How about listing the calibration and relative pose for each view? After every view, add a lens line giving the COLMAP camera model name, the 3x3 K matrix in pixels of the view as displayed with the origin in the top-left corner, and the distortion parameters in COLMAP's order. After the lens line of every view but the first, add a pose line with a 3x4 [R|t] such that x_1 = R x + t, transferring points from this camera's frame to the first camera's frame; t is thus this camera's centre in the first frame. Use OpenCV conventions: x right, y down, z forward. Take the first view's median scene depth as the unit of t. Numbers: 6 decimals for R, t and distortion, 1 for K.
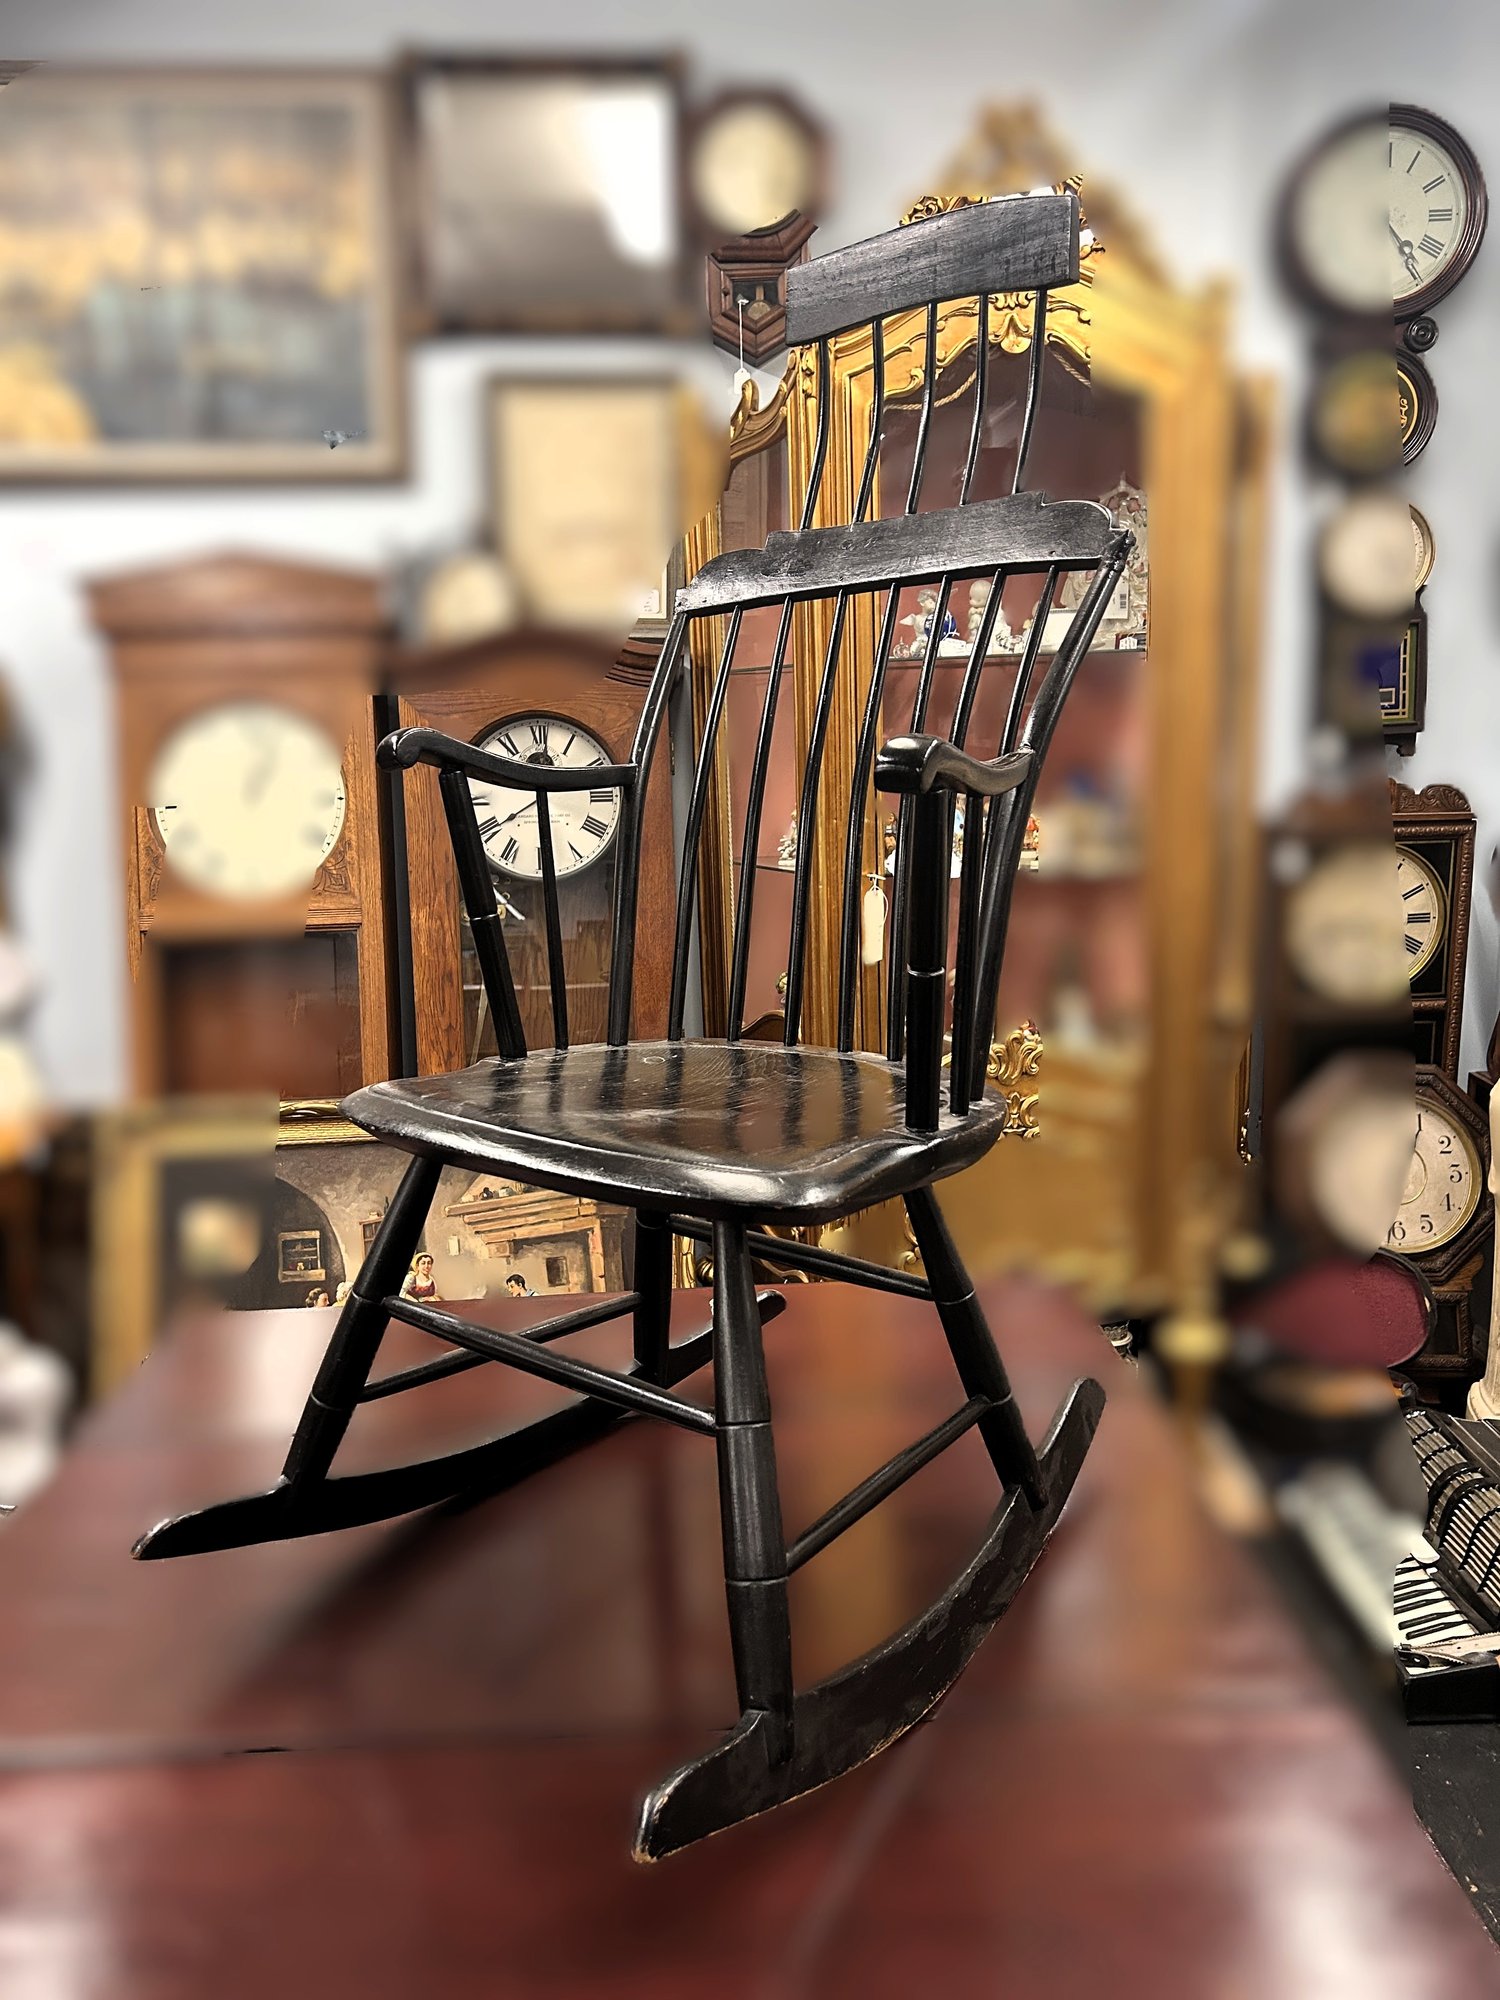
lens RADIAL K [[1505.2, 0, 749.0], [0, 1505.2, 976.3], [0, 0, 1]] dist [0.033966, -0.001808]
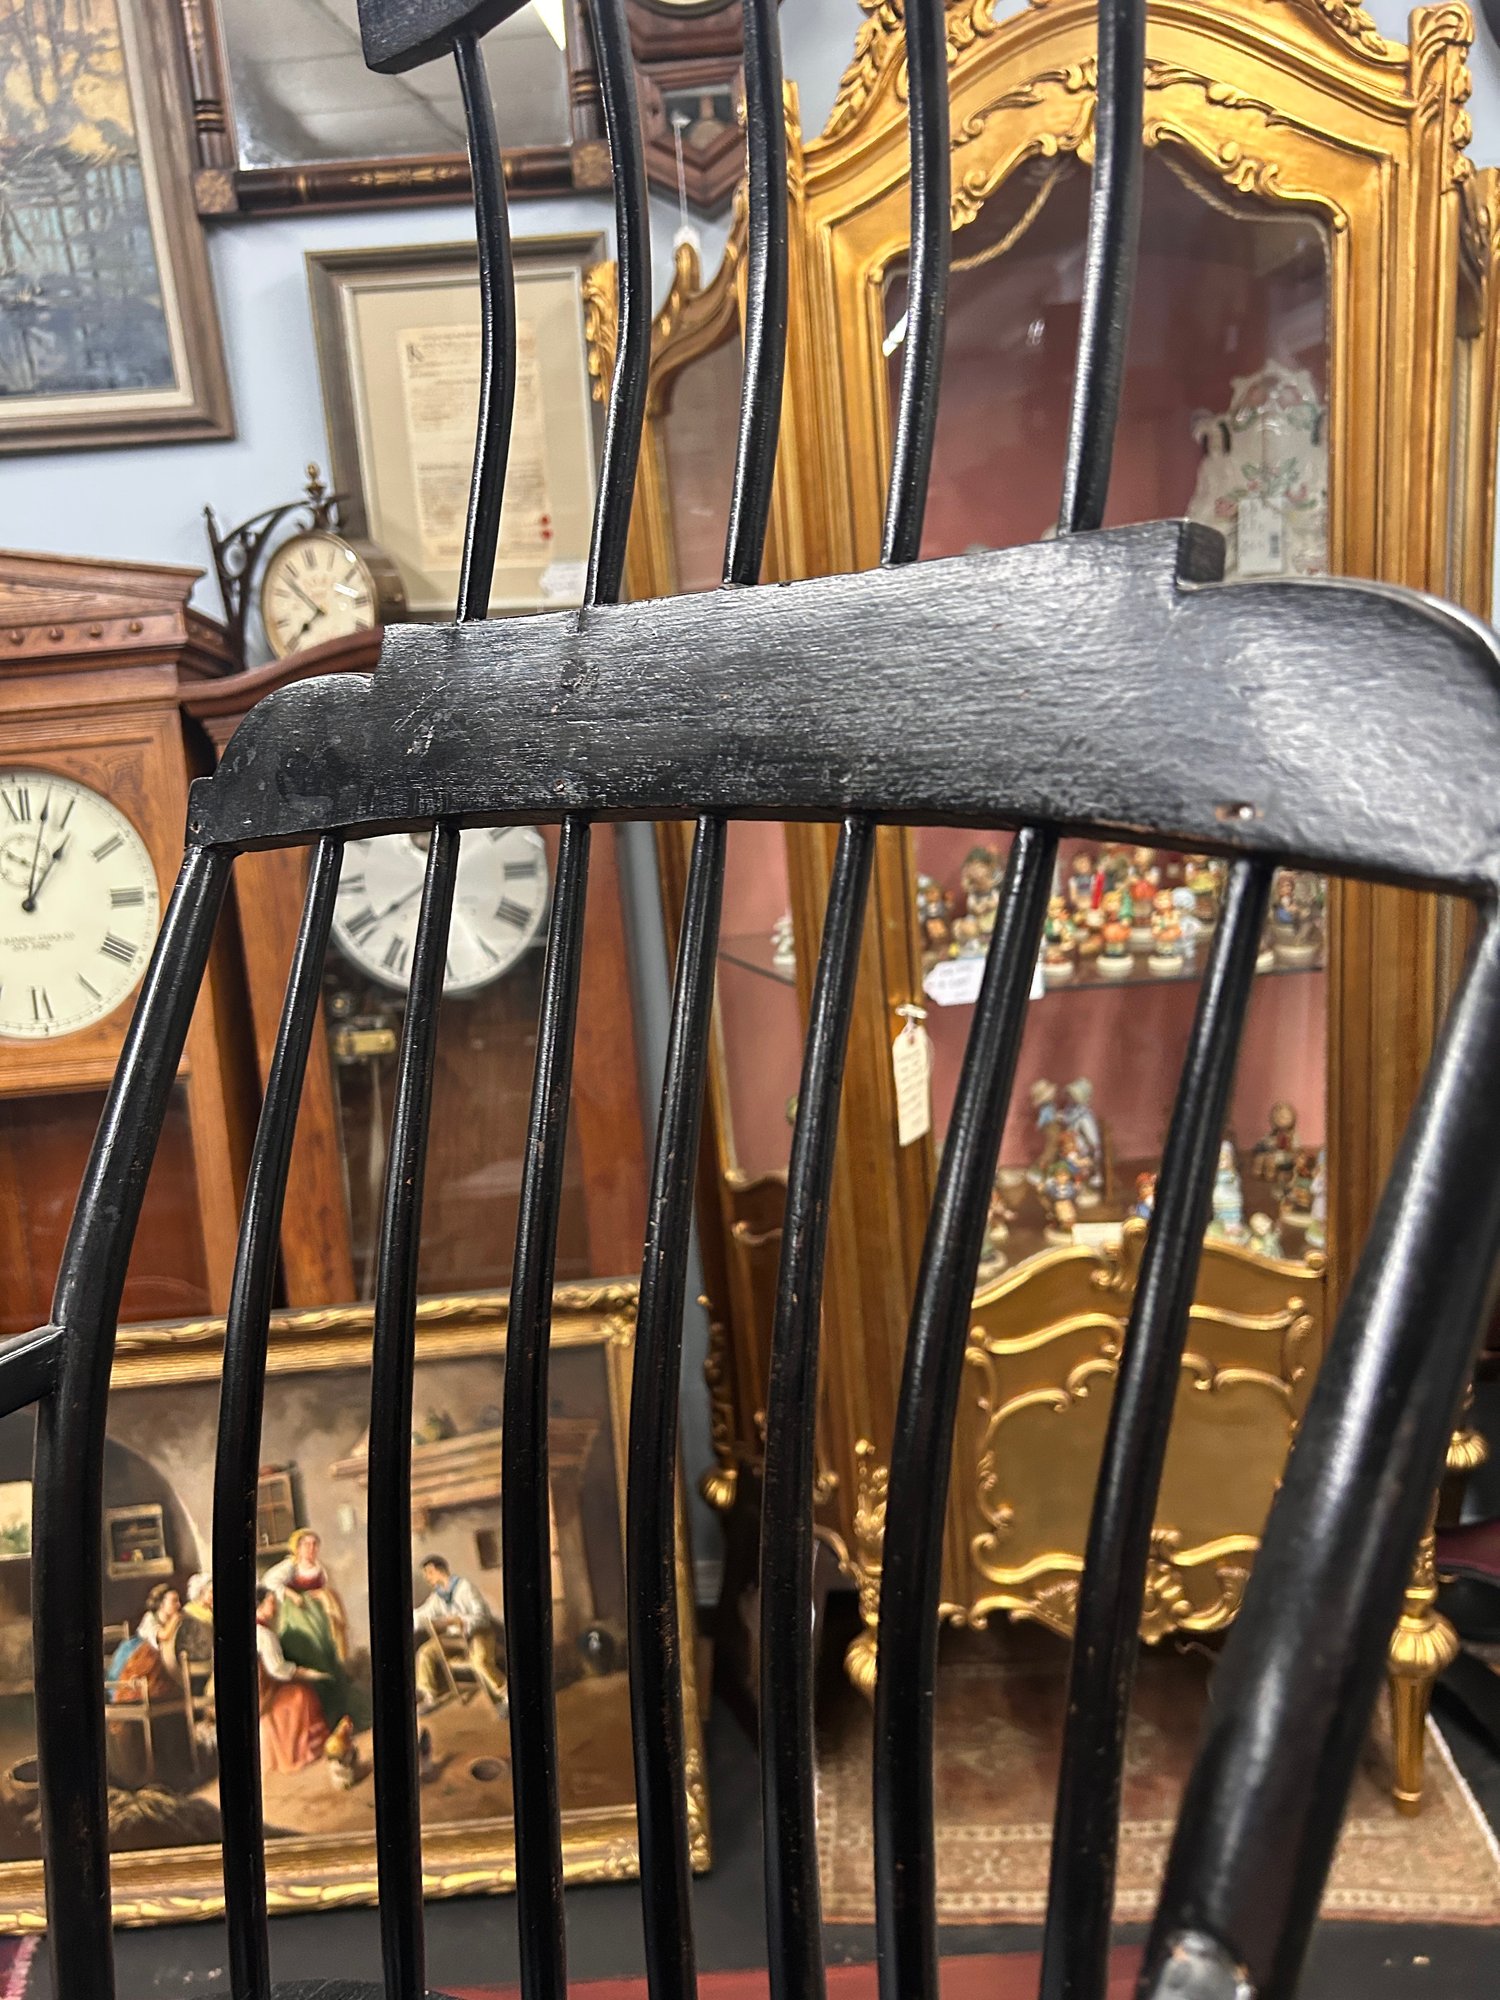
lens RADIAL K [[1549.8, 0, 734.4], [0, 1549.8, 992.9], [0, 0, 1]] dist [0.018078, -0.008483]
pose [[0.997183, -0.046261, -0.059039, 0.043152], [0.050629, 0.995915, 0.074769, -0.115784], [0.055339, -0.077548, 0.995452, 0.295070]]
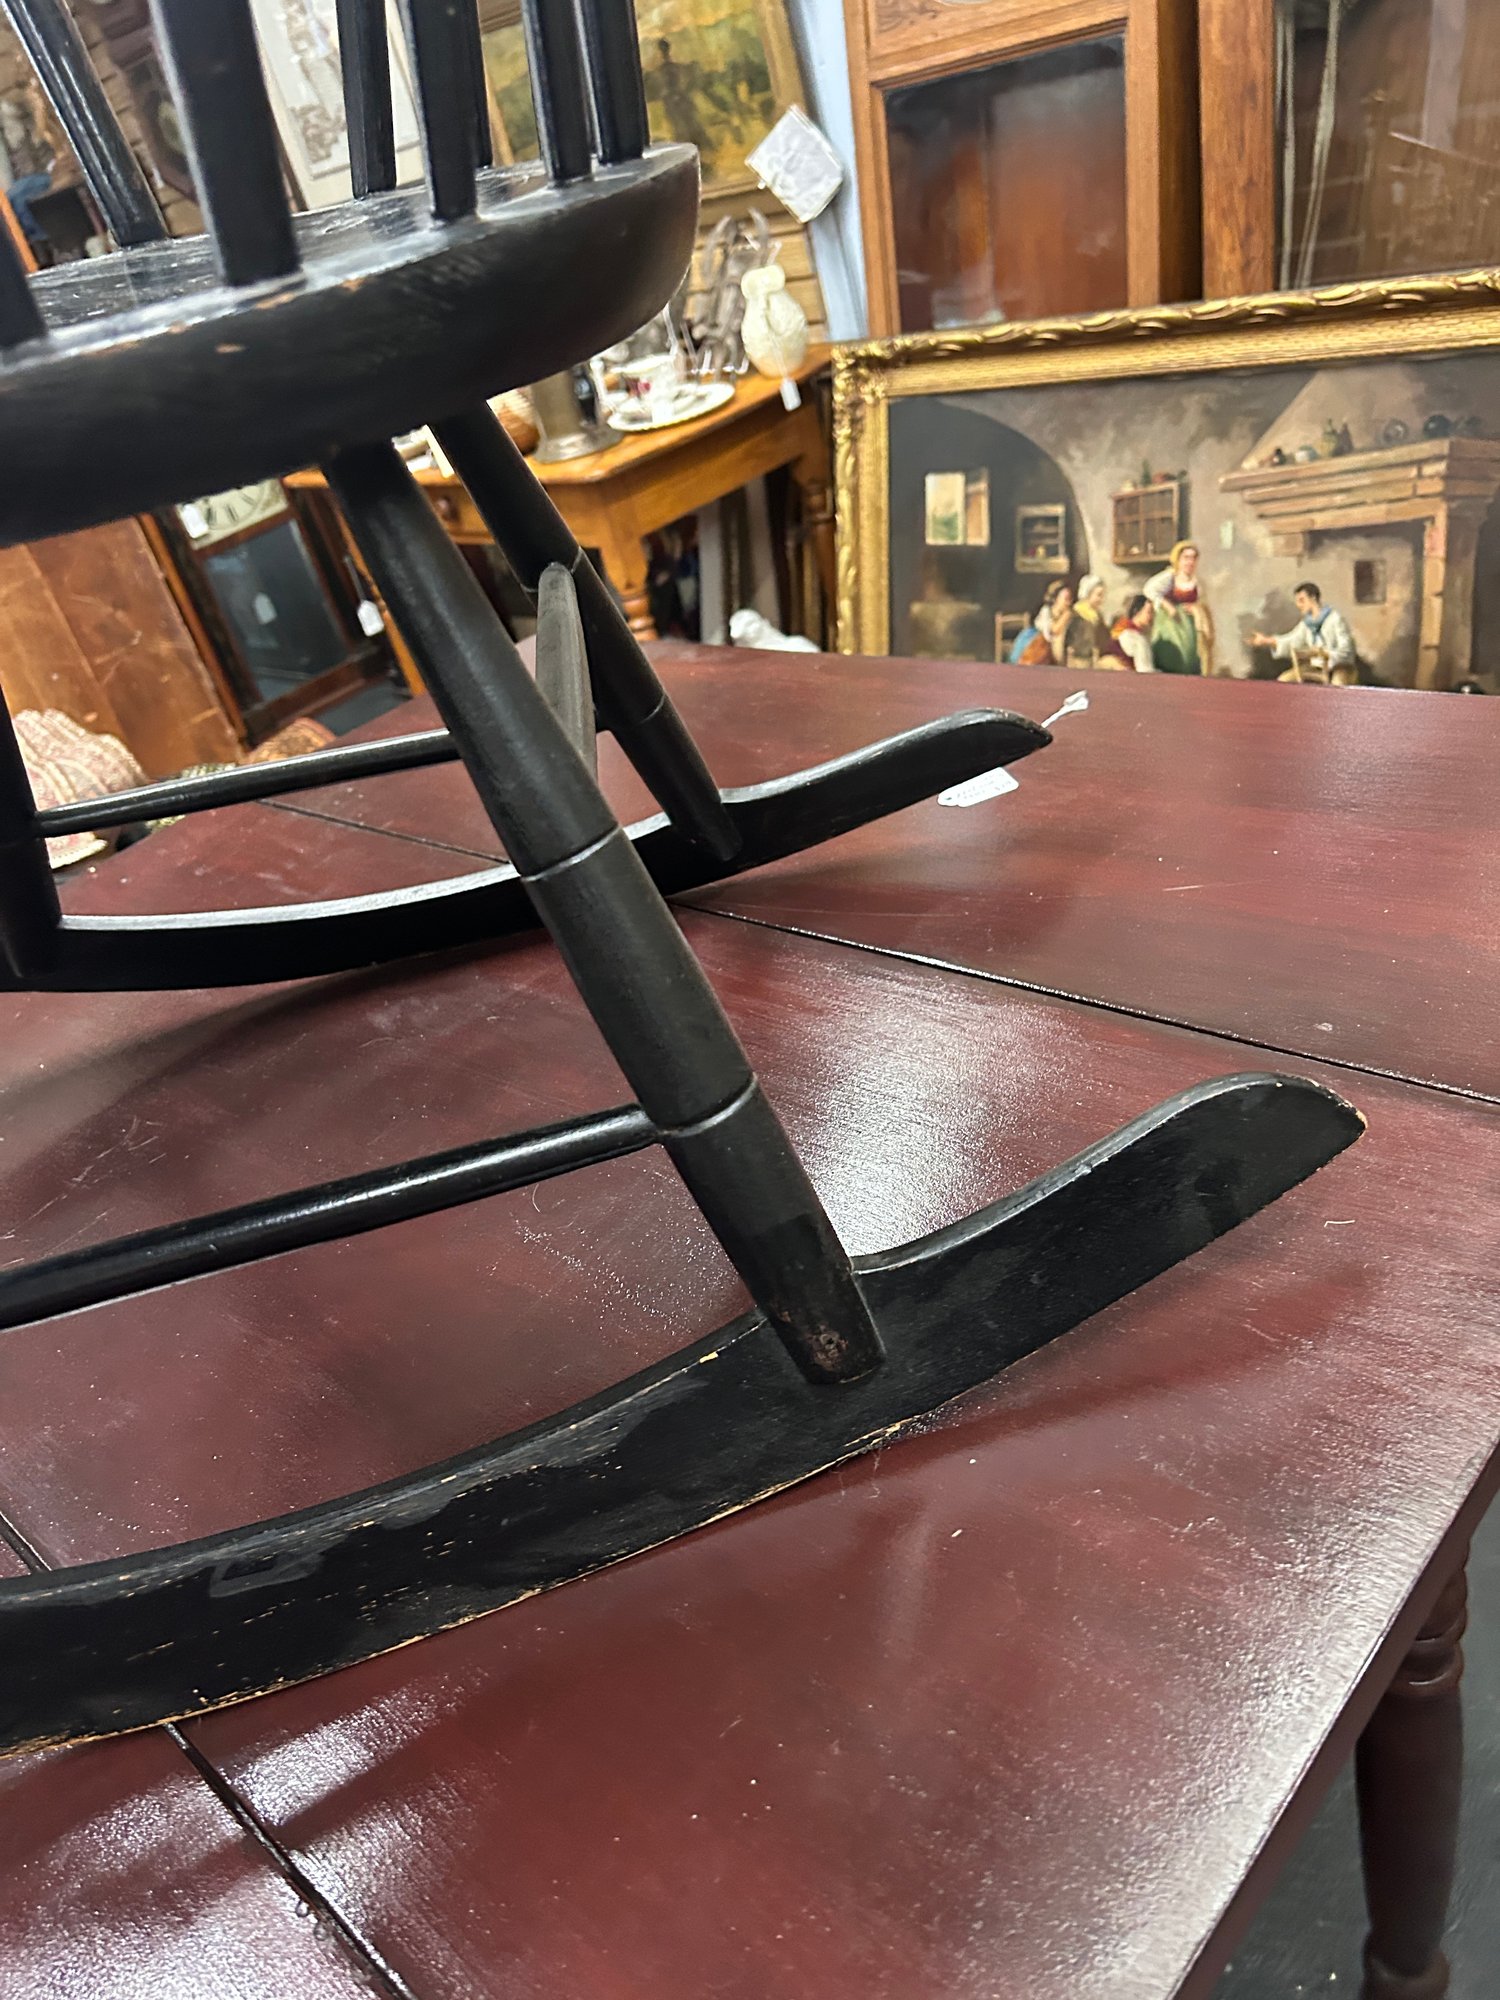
lens RADIAL K [[1549.8, 0, 734.4], [0, 1549.8, 992.9], [0, 0, 1]] dist [0.018078, -0.008483]
pose [[0.698711, 0.247732, -0.671143, 0.180921], [0.101243, 0.894448, 0.435560, 0.031577], [0.708204, -0.372278, 0.599880, 0.326639]]
